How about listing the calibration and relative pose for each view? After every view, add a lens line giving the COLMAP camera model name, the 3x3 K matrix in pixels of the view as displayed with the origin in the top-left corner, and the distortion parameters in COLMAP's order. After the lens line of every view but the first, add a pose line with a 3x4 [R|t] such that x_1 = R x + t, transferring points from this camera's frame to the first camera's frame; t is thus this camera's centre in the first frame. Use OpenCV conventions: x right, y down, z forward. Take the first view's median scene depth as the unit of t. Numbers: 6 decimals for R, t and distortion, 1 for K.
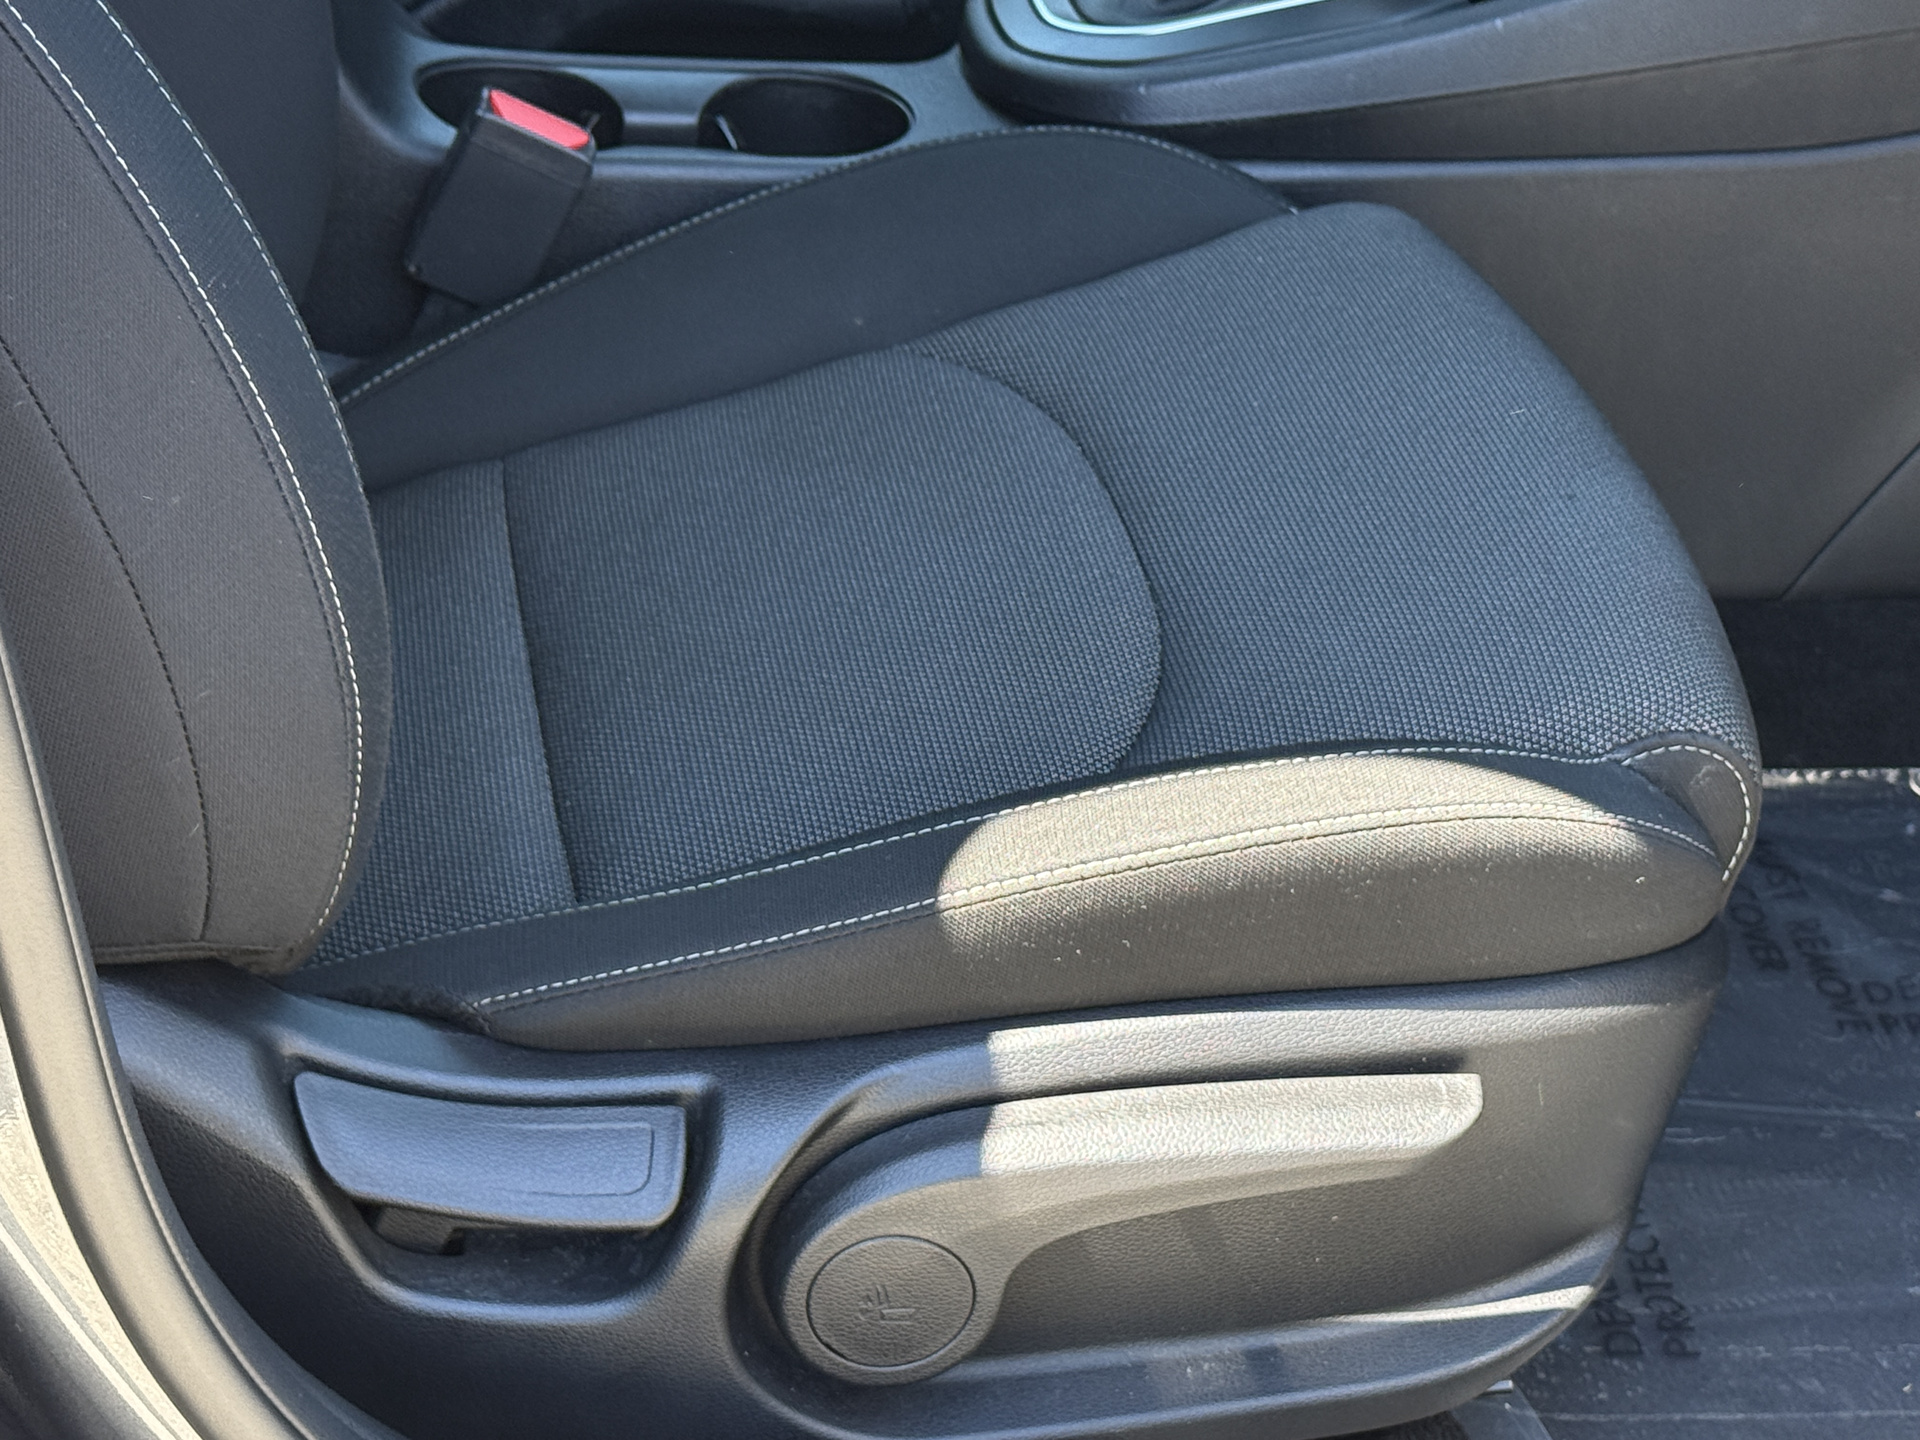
lens RADIAL K [[4055.9, 0, 959.8], [0, 4055.9, 719.7], [0, 0, 1]] dist [0.129724, 0.000000]
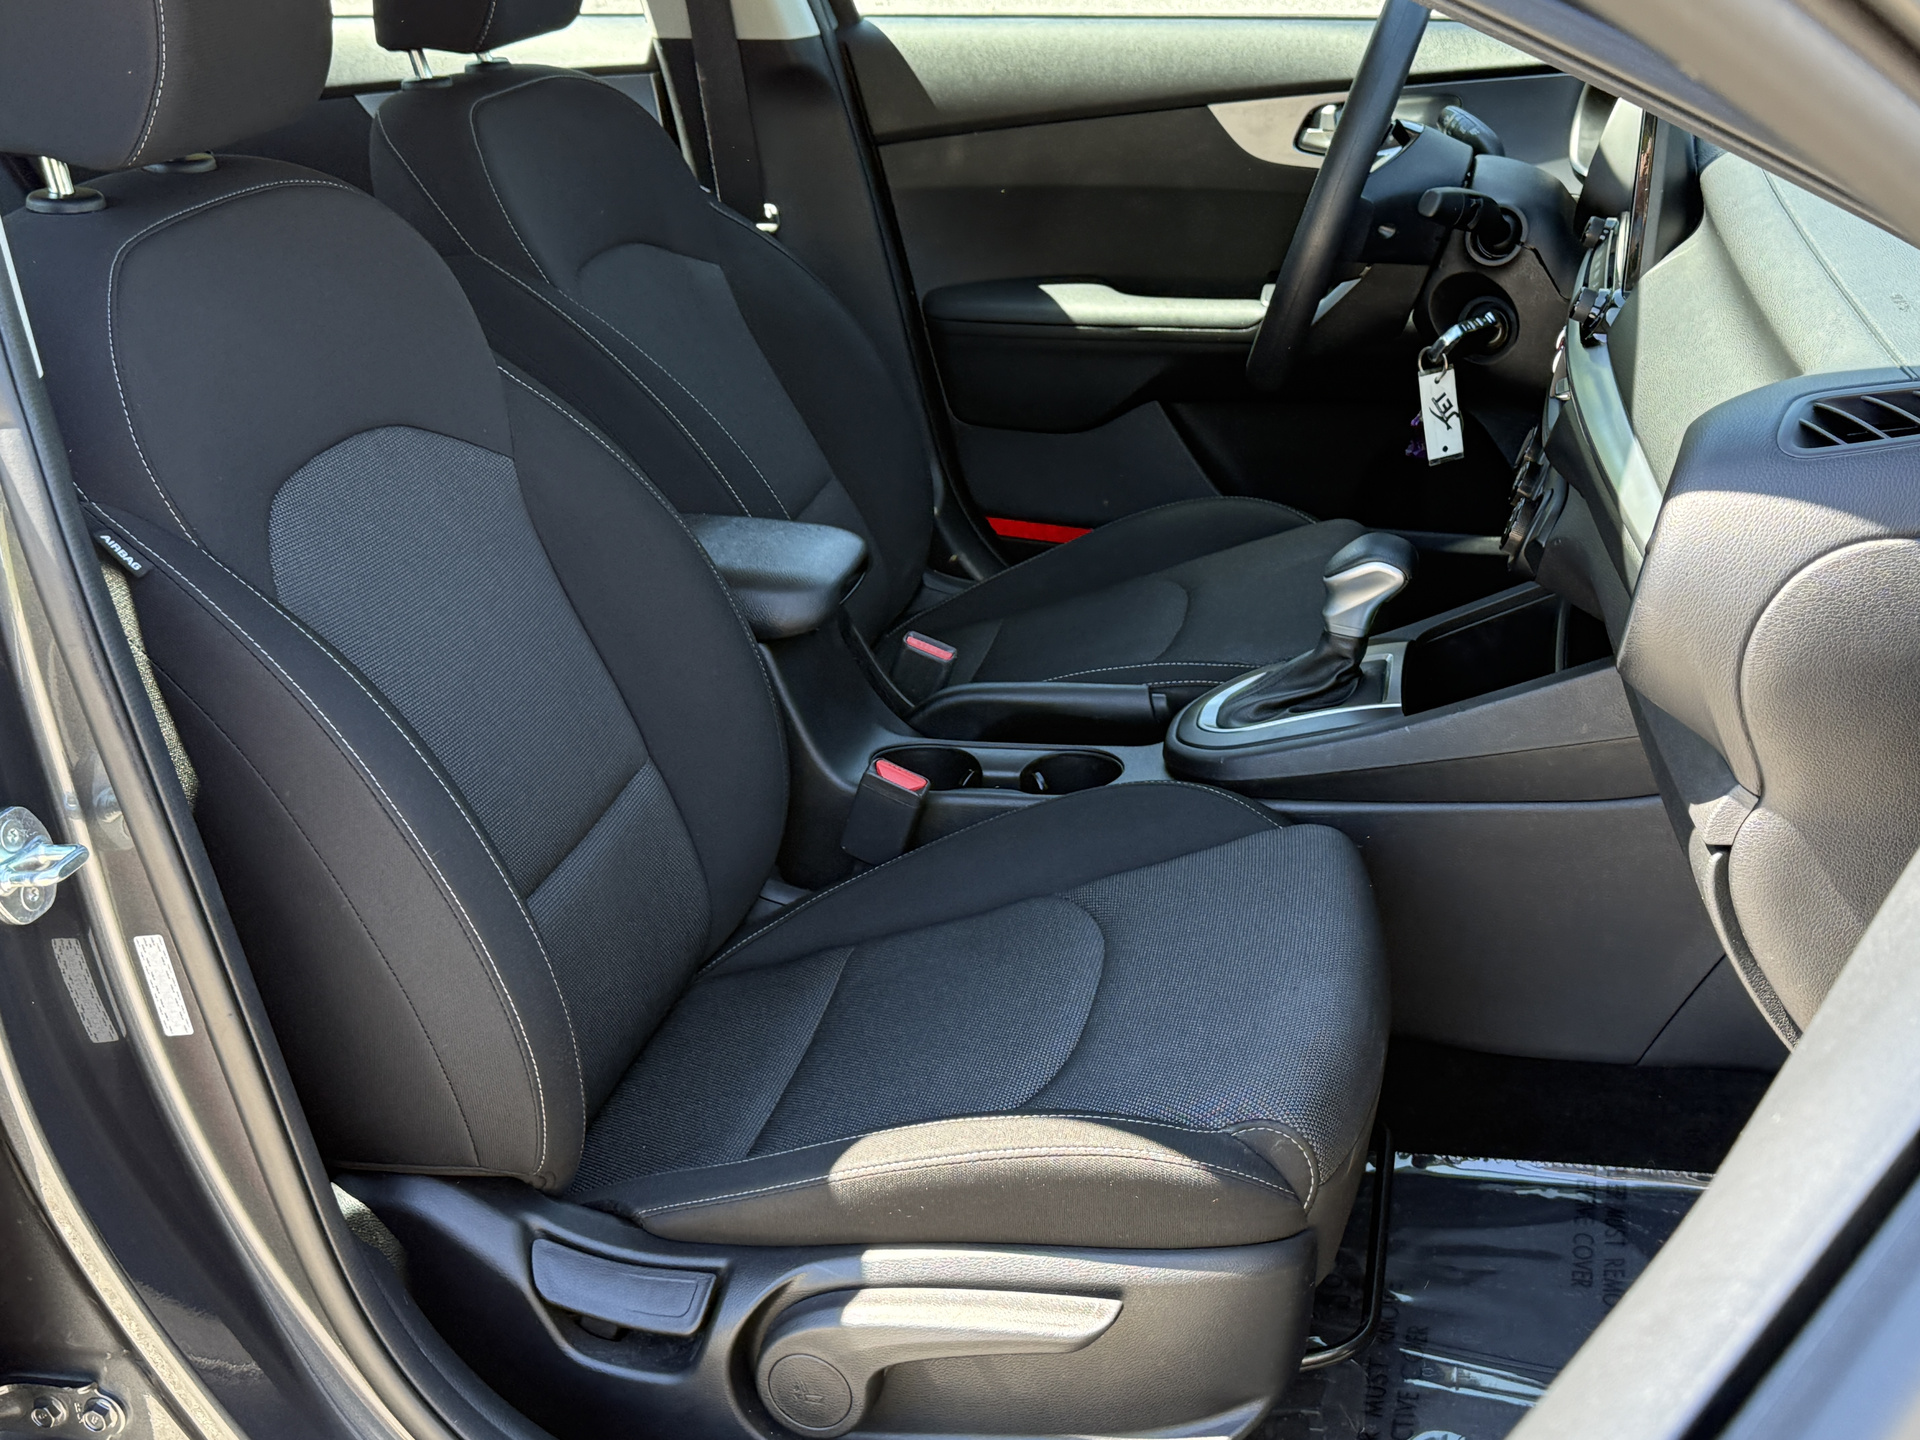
lens RADIAL K [[2335.3, 0, 955.1], [0, 2335.3, 728.2], [0, 0, 1]] dist [0.154562, 0.000000]
pose [[0.911831, 0.002363, -0.410559, 0.501788], [-0.067714, 0.987155, -0.144709, -0.008581], [0.404944, 0.159750, 0.900278, -0.025630]]
